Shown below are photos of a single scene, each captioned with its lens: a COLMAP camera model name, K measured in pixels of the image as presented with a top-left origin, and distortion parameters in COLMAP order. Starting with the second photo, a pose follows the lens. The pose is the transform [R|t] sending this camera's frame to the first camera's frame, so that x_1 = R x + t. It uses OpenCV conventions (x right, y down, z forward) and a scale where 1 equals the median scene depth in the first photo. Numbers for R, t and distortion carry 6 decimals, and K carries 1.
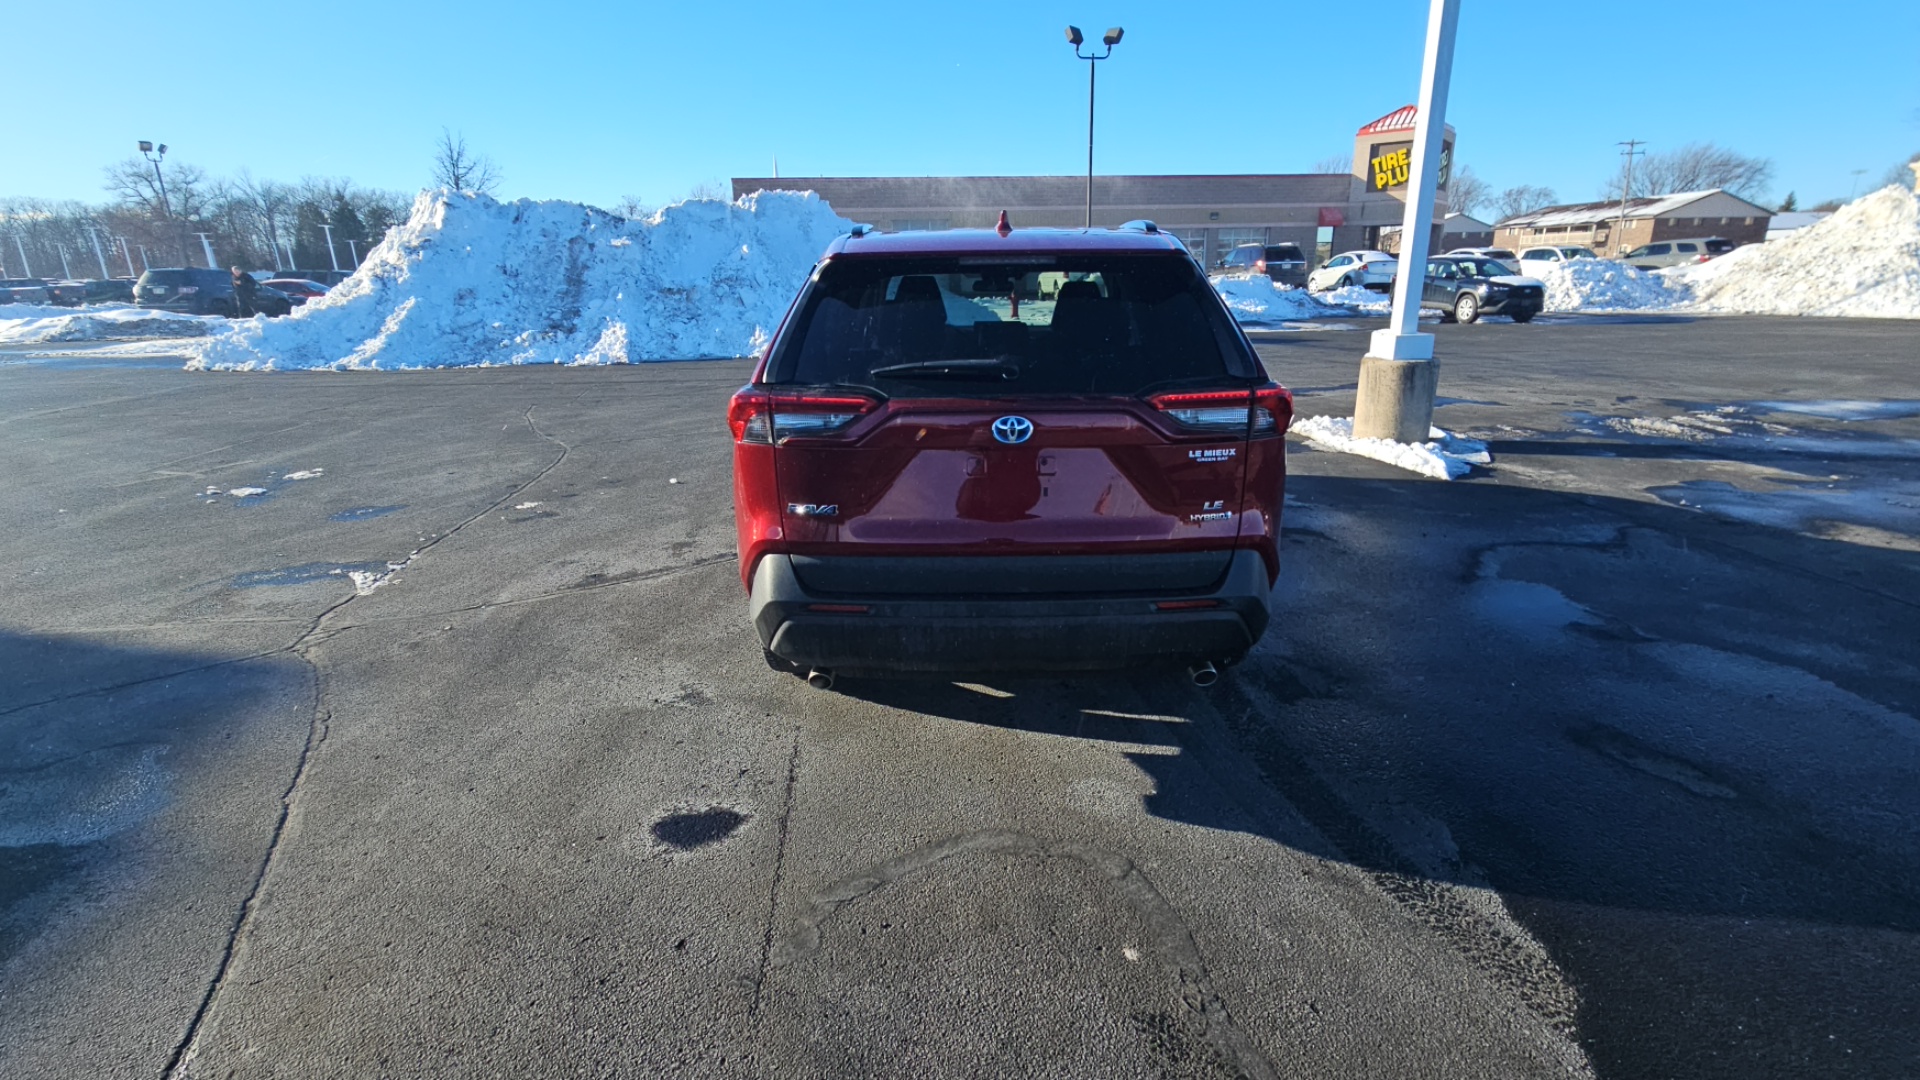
lens RADIAL K [[844.4, 0, 966.9], [0, 844.4, 538.1], [0, 0, 1]] dist [0.000104, 0.000134]
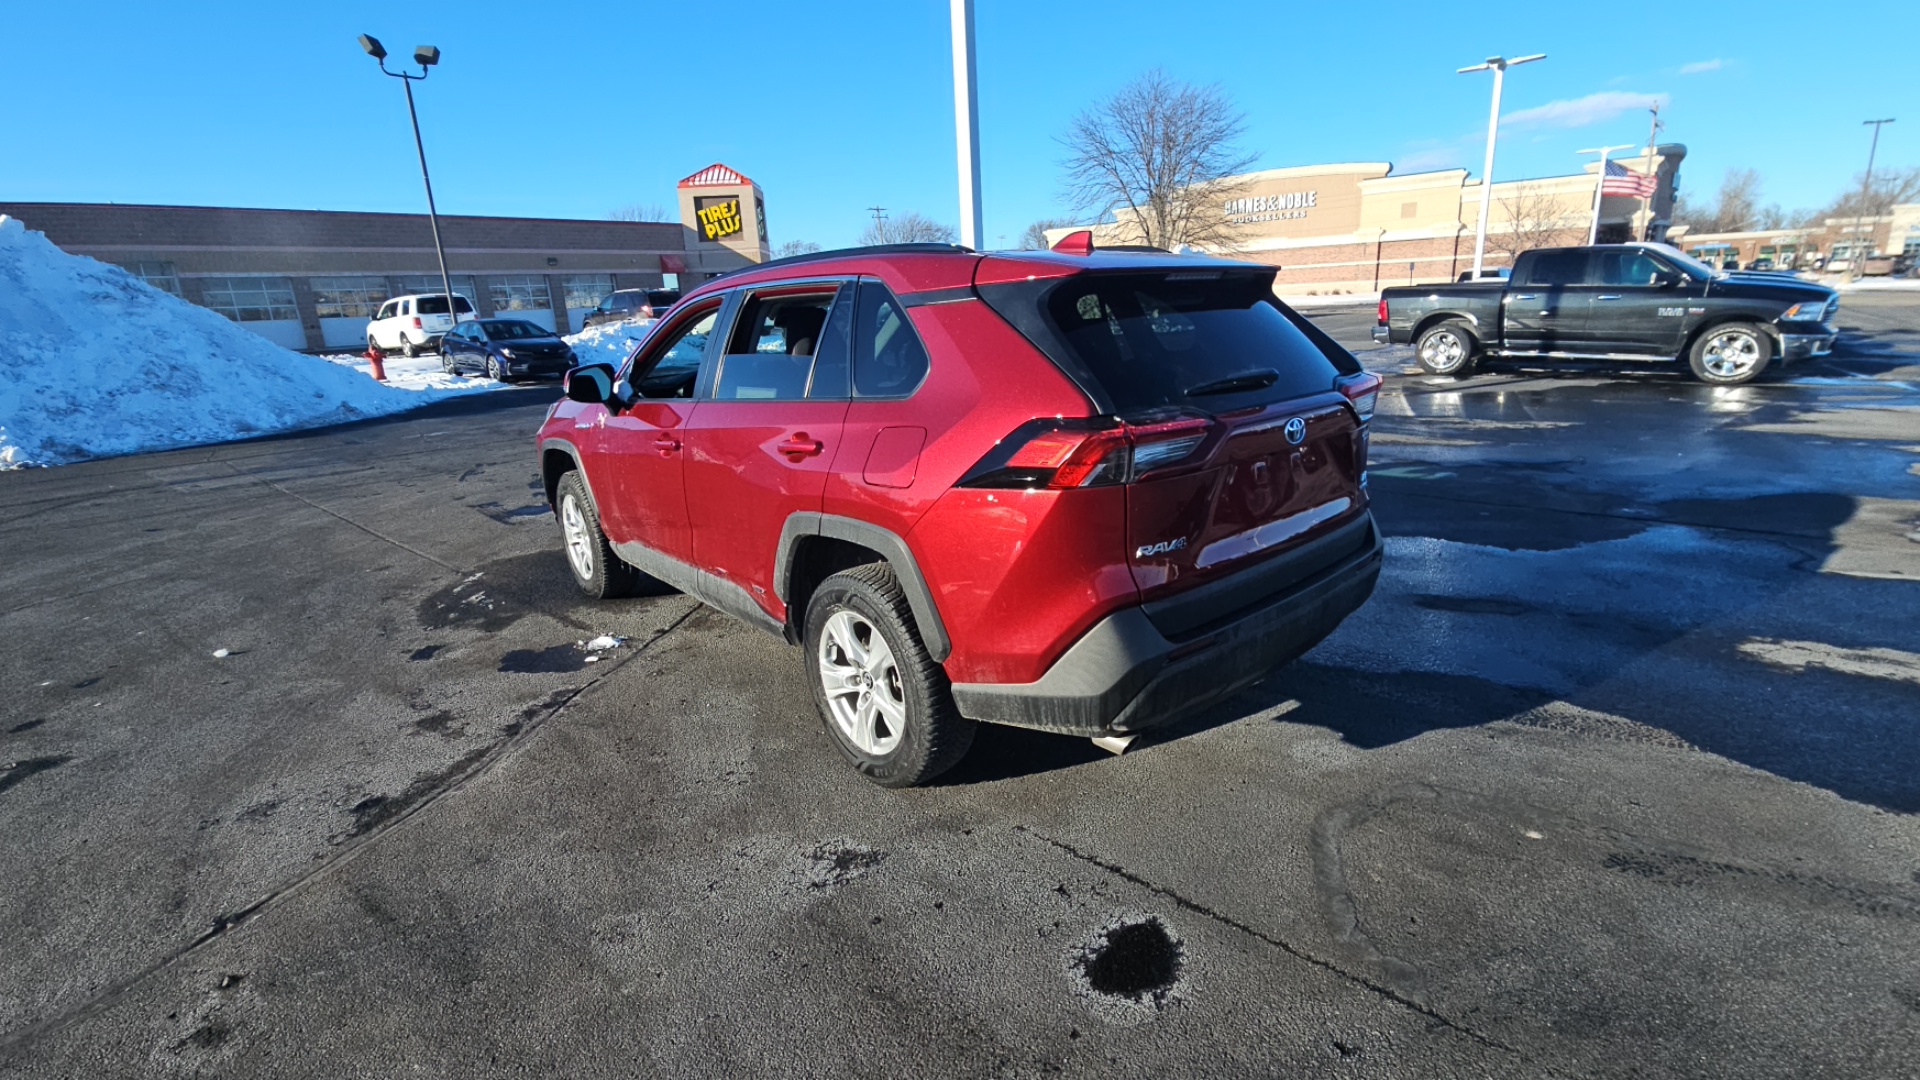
lens RADIAL K [[857.4, 0, 964.4], [0, 857.4, 539.9], [0, 0, 1]] dist [0.002386, -0.000475]
pose [[0.741503, -0.196478, 0.641537, -0.588144], [0.230596, 0.972545, 0.031325, -0.075515], [-0.630079, 0.124708, 0.766452, 0.275676]]
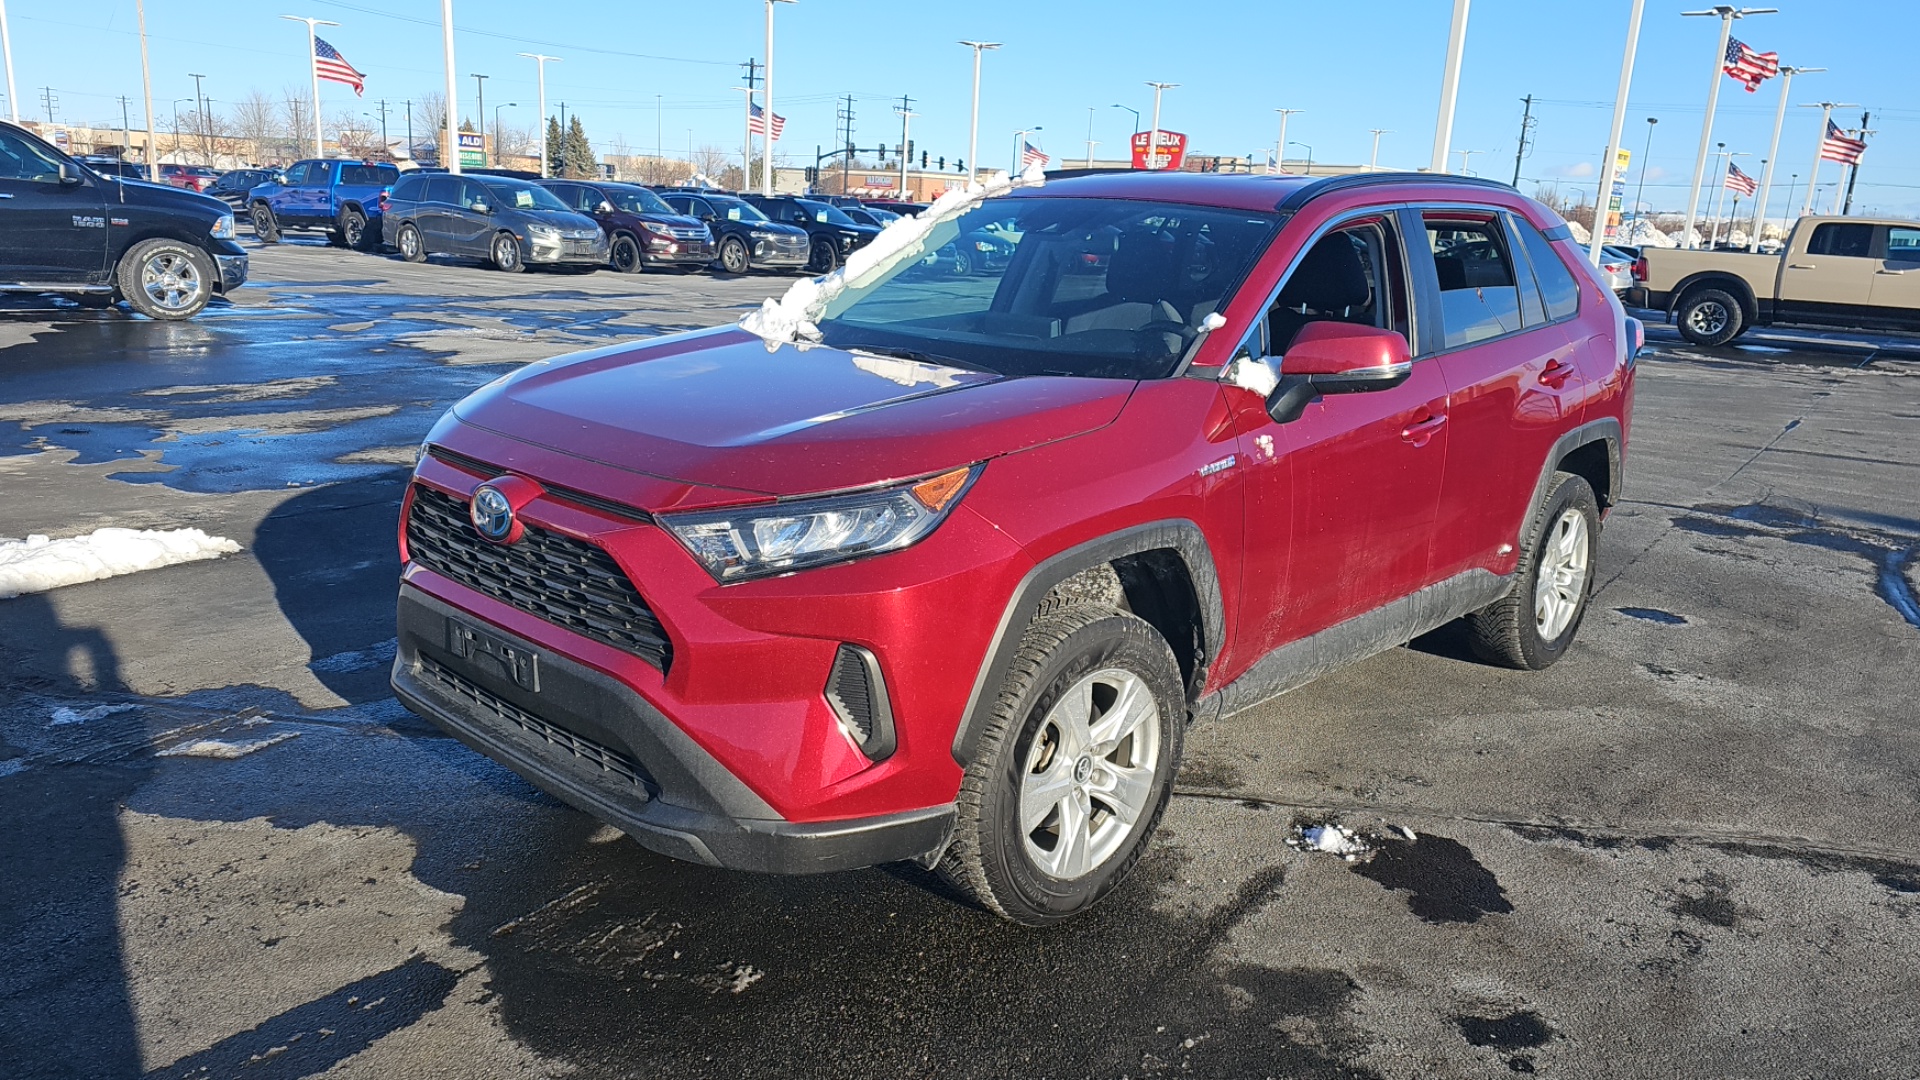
lens RADIAL K [[1368.0, 0, 954.4], [0, 1368.0, 545.9], [0, 0, 1]] dist [0.067683, -0.047071]
pose [[-0.735618, -0.182288, 0.652409, -0.641533], [0.166204, 0.885102, 0.434707, -0.661657], [-0.656691, 0.428211, -0.620800, 2.125144]]
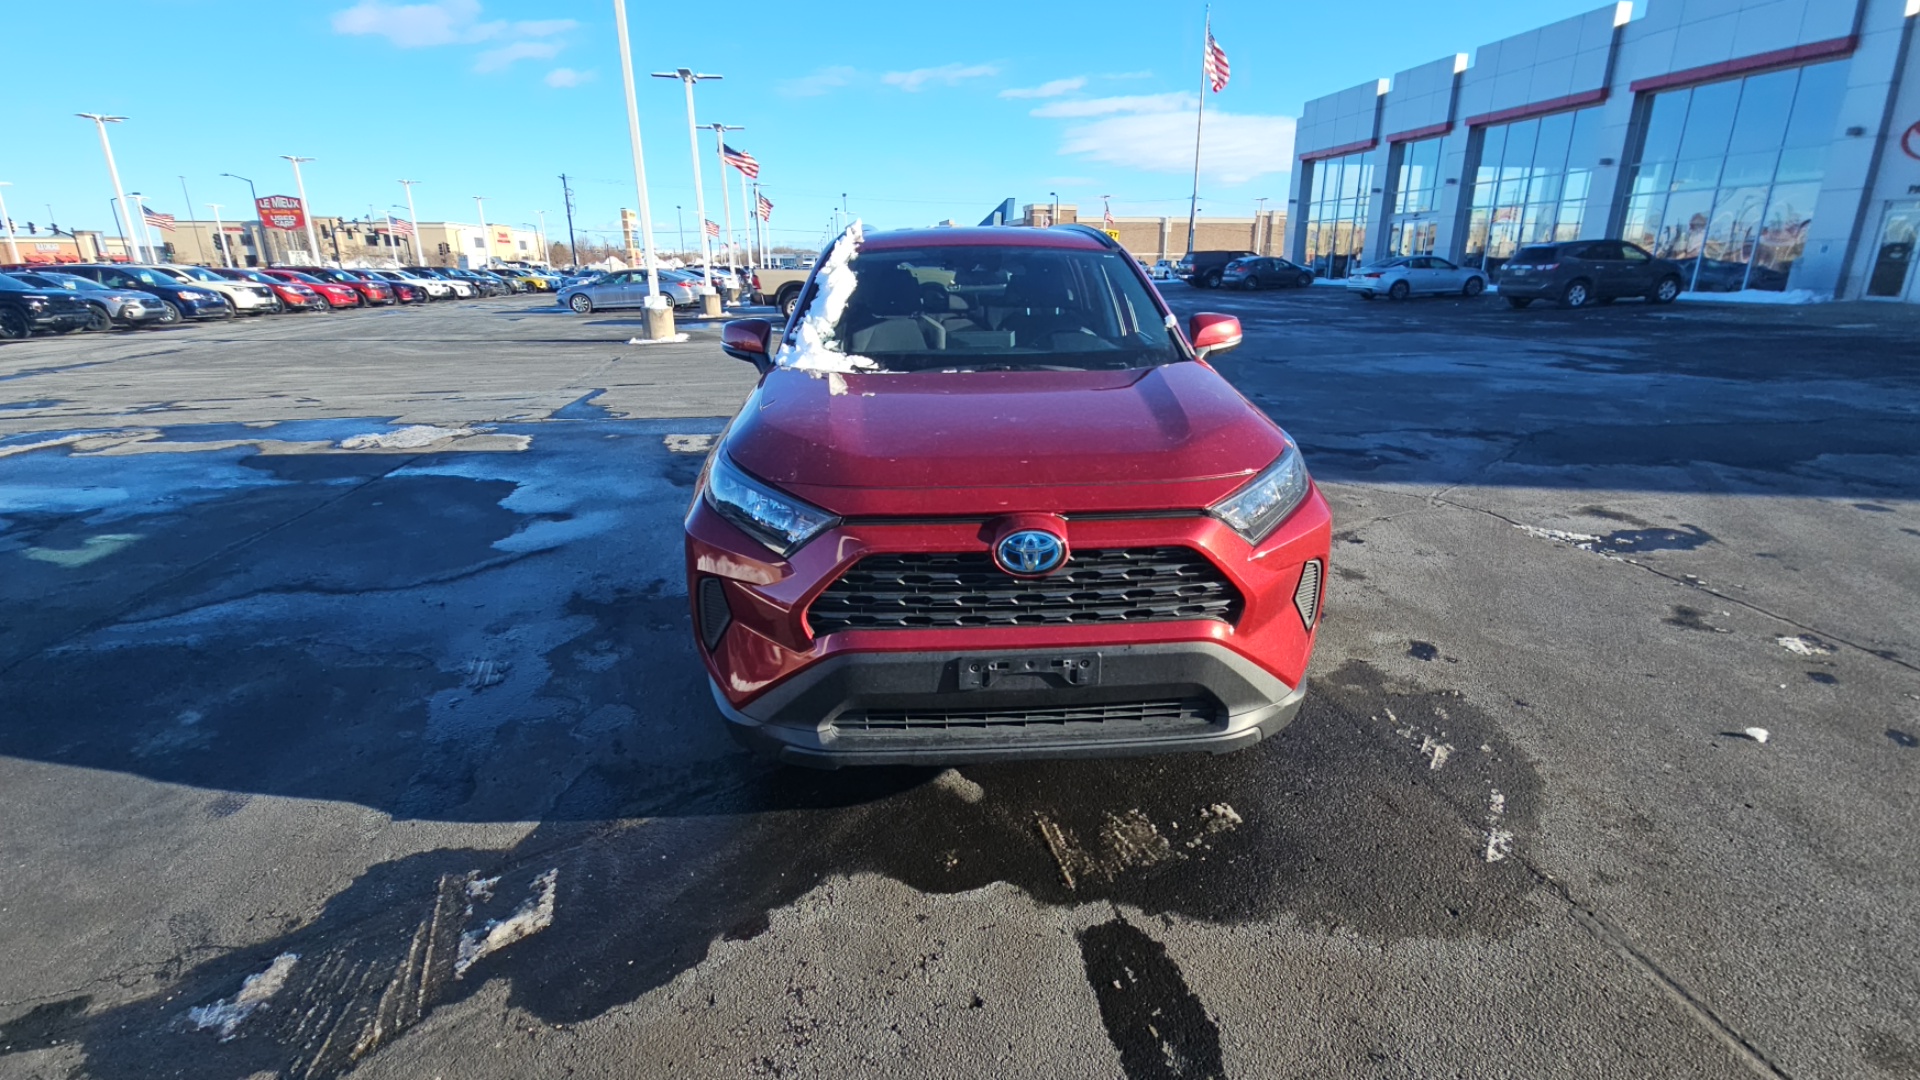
lens RADIAL K [[851.1, 0, 974.7], [0, 851.1, 531.5], [0, 0, 1]] dist [0.007513, -0.007464]
pose [[-0.997306, 0.040532, -0.061137, 0.124059], [-0.001832, 0.819448, 0.573151, -0.705788], [0.073329, 0.571719, -0.817166, 2.239351]]
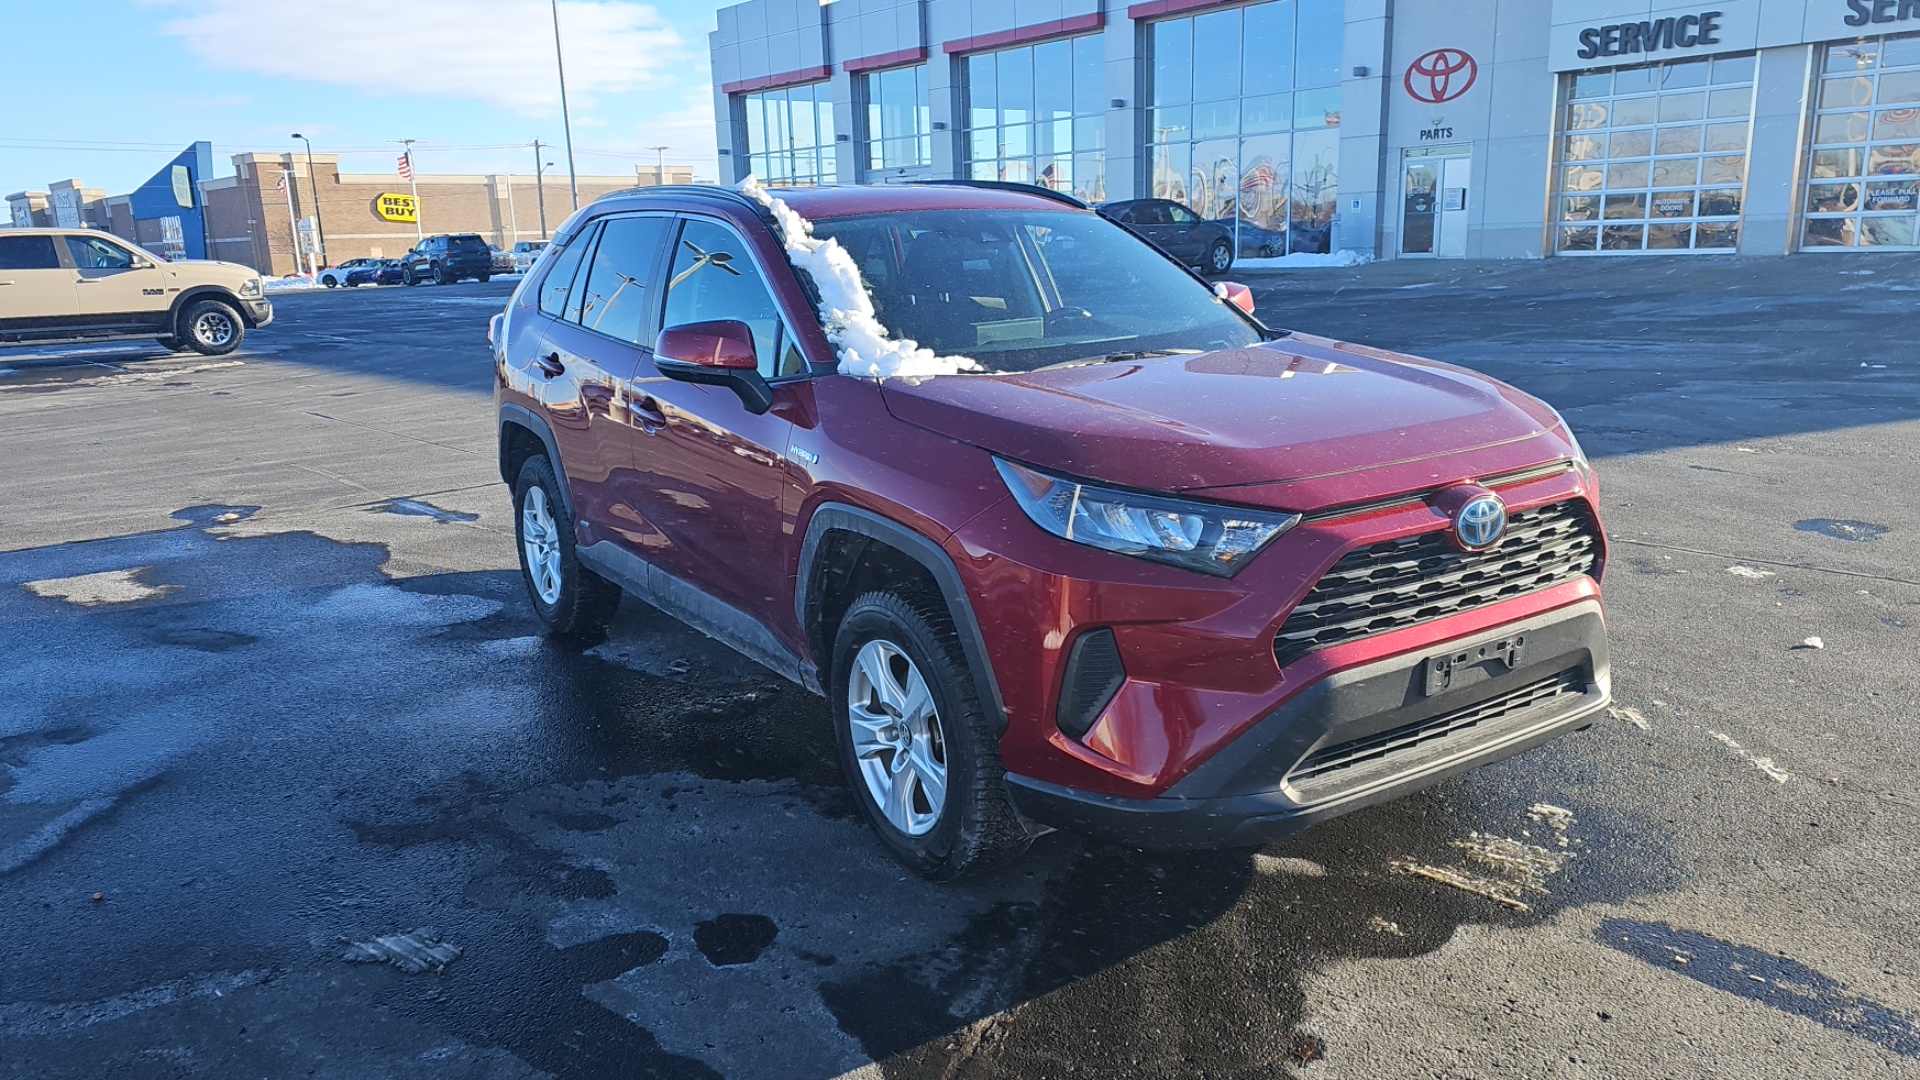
lens RADIAL K [[1368.0, 0, 954.4], [0, 1368.0, 545.9], [0, 0, 1]] dist [0.067683, -0.047071]
pose [[-0.827094, 0.168953, -0.536069, 0.727508], [-0.121807, 0.877207, 0.464404, -0.702735], [0.548706, 0.449402, -0.704953, 2.204299]]
